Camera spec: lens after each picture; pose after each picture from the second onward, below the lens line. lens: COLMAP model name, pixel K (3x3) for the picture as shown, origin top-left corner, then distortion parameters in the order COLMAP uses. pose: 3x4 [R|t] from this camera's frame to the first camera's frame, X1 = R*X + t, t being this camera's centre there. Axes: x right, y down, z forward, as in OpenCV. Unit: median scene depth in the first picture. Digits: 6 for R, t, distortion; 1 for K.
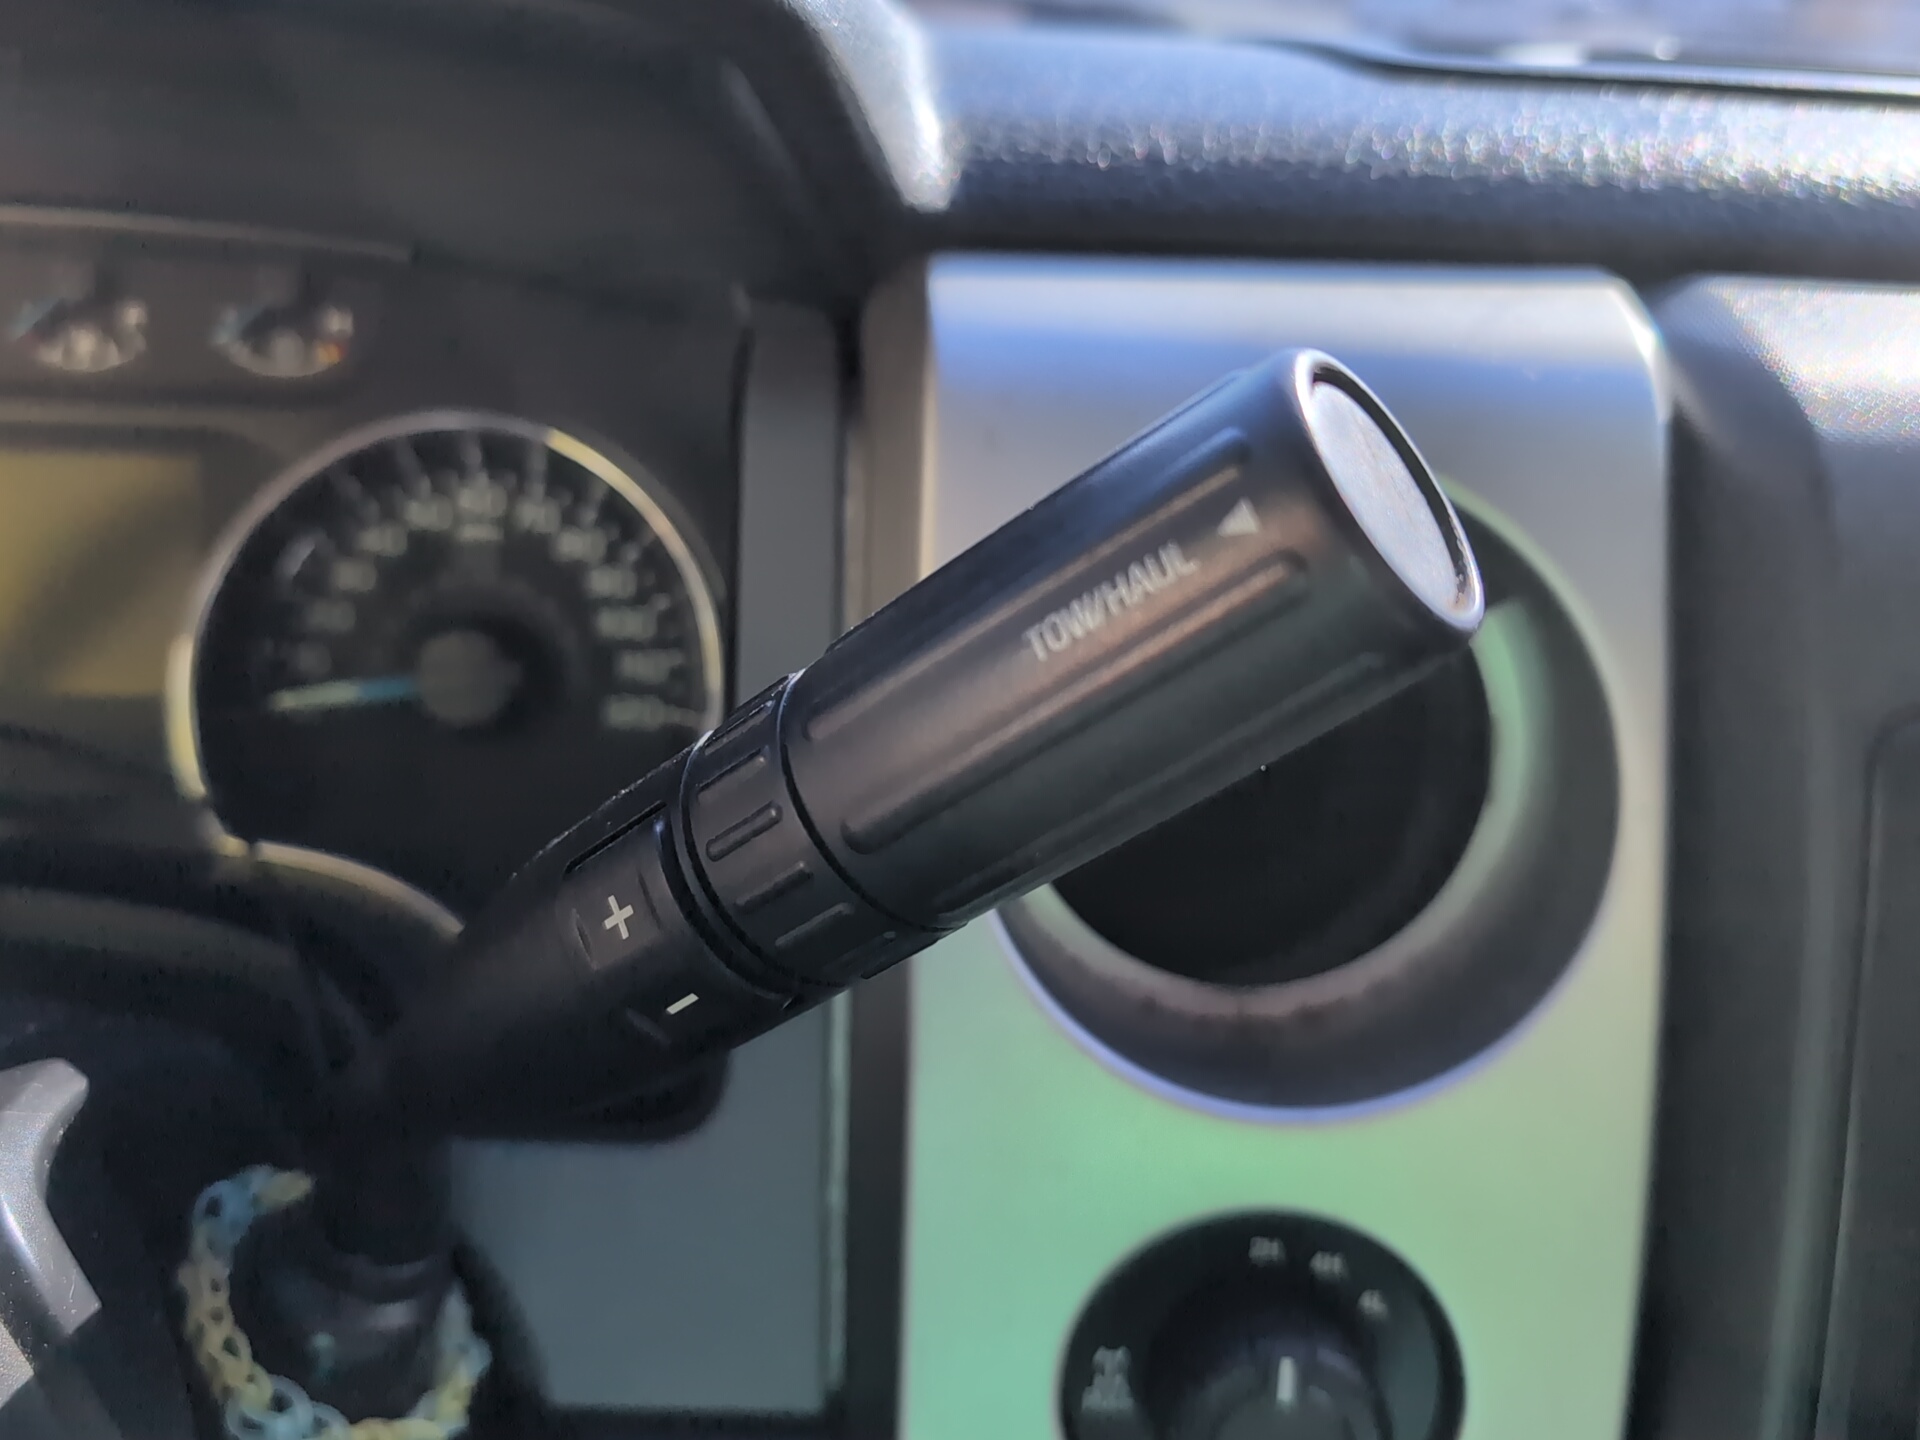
lens RADIAL K [[1585.9, 0, 960.0], [0, 1585.9, 720.0], [0, 0, 1]] dist [-0.010463, -0.043285]
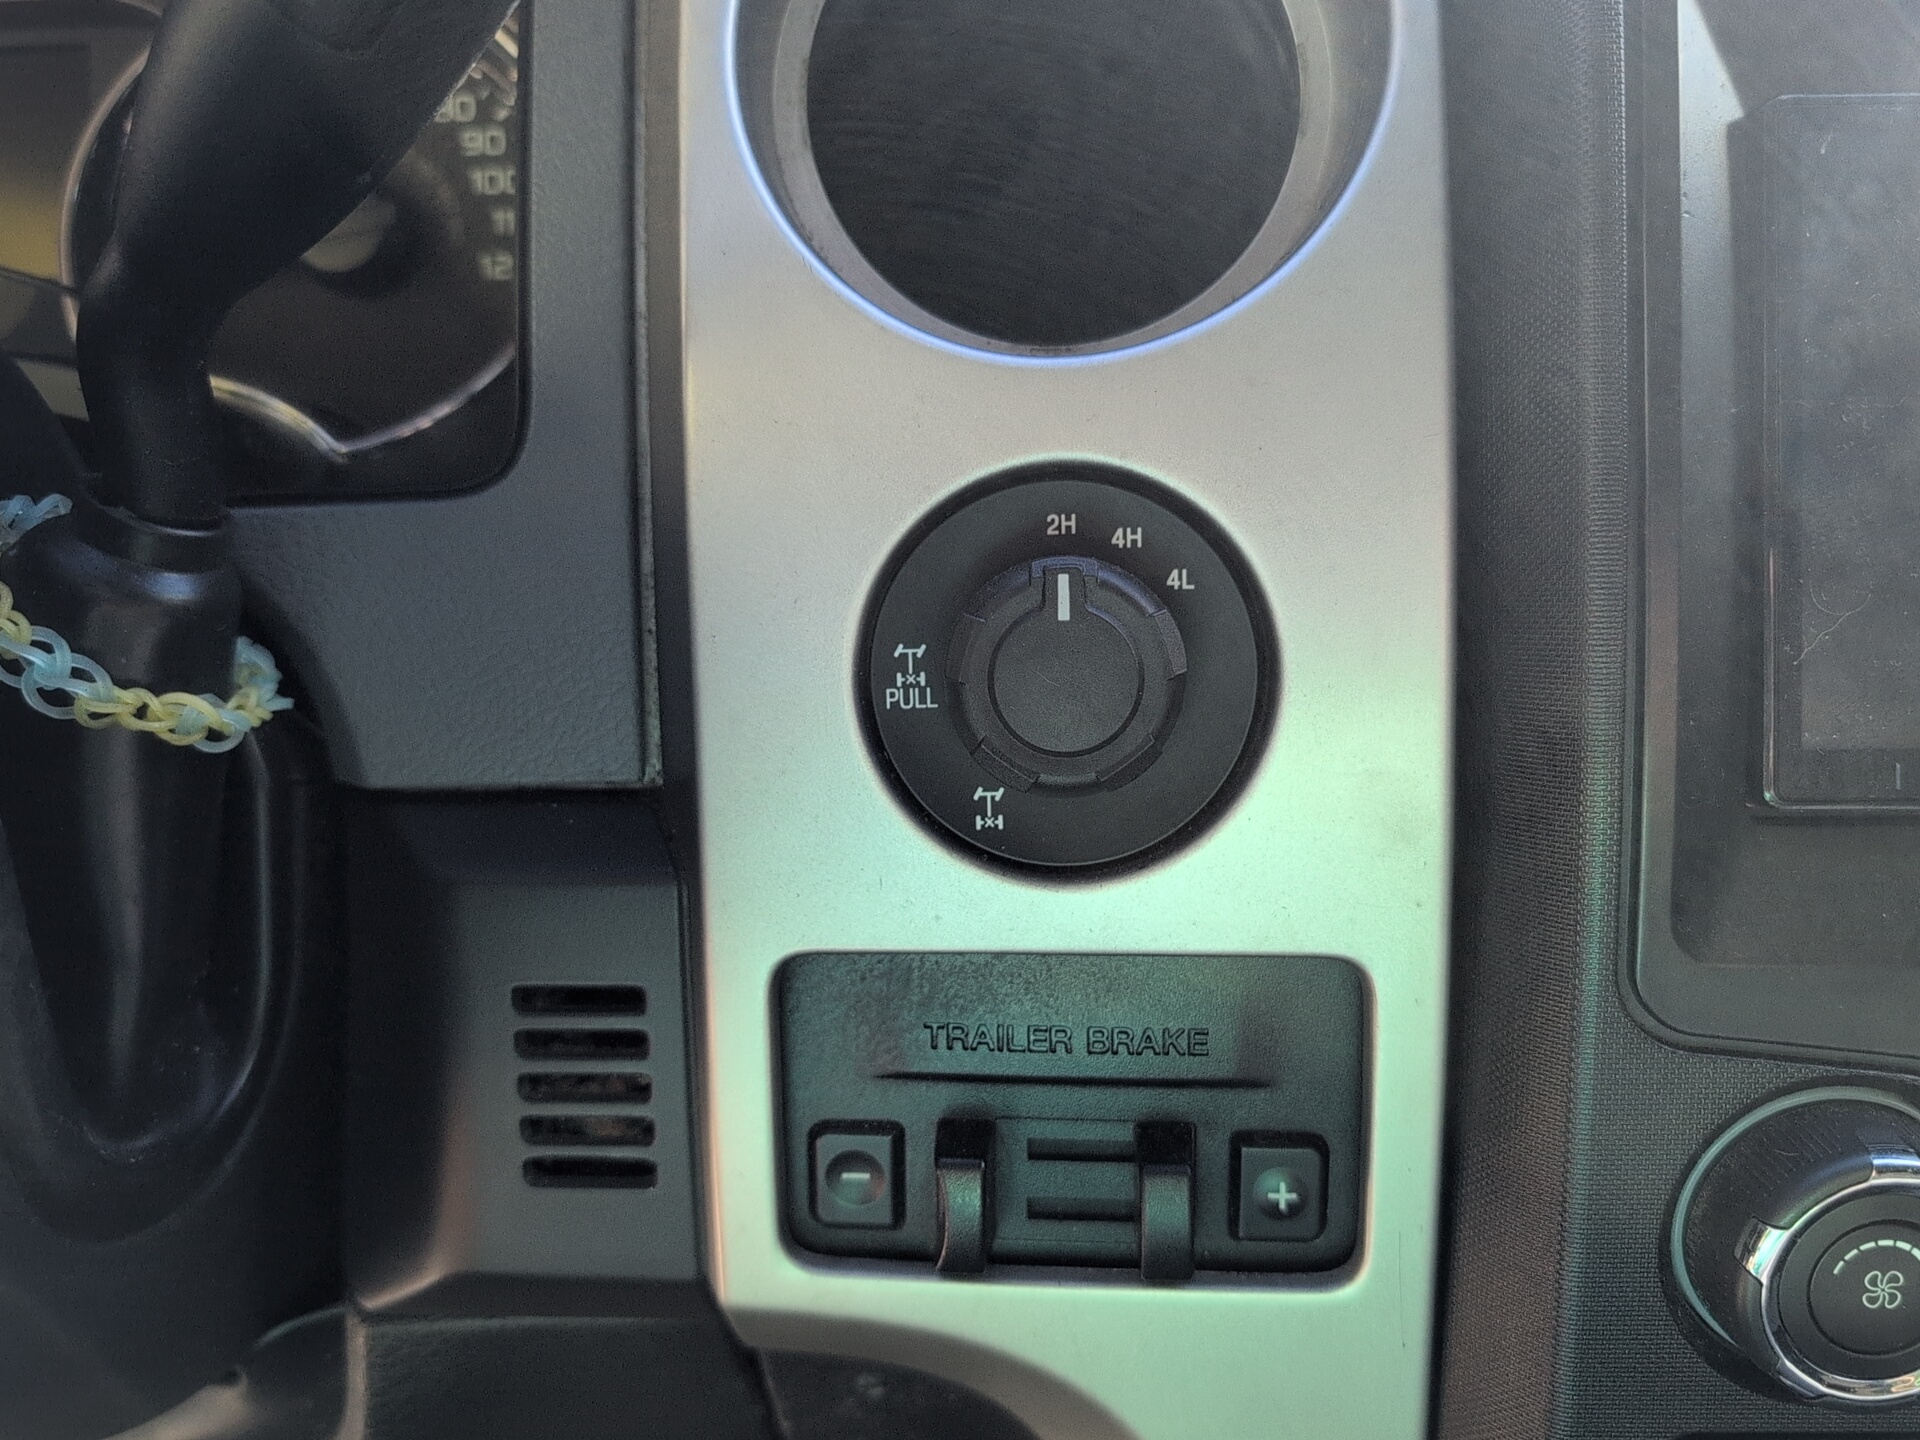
lens RADIAL K [[1612.5, 0, 960.0], [0, 1612.5, 720.0], [0, 0, 1]] dist [0.008756, -0.002565]
pose [[0.996435, -0.047405, -0.069787, 0.185402], [0.042424, 0.996559, -0.071202, 0.496135], [0.072922, 0.067987, 0.995018, 0.023773]]
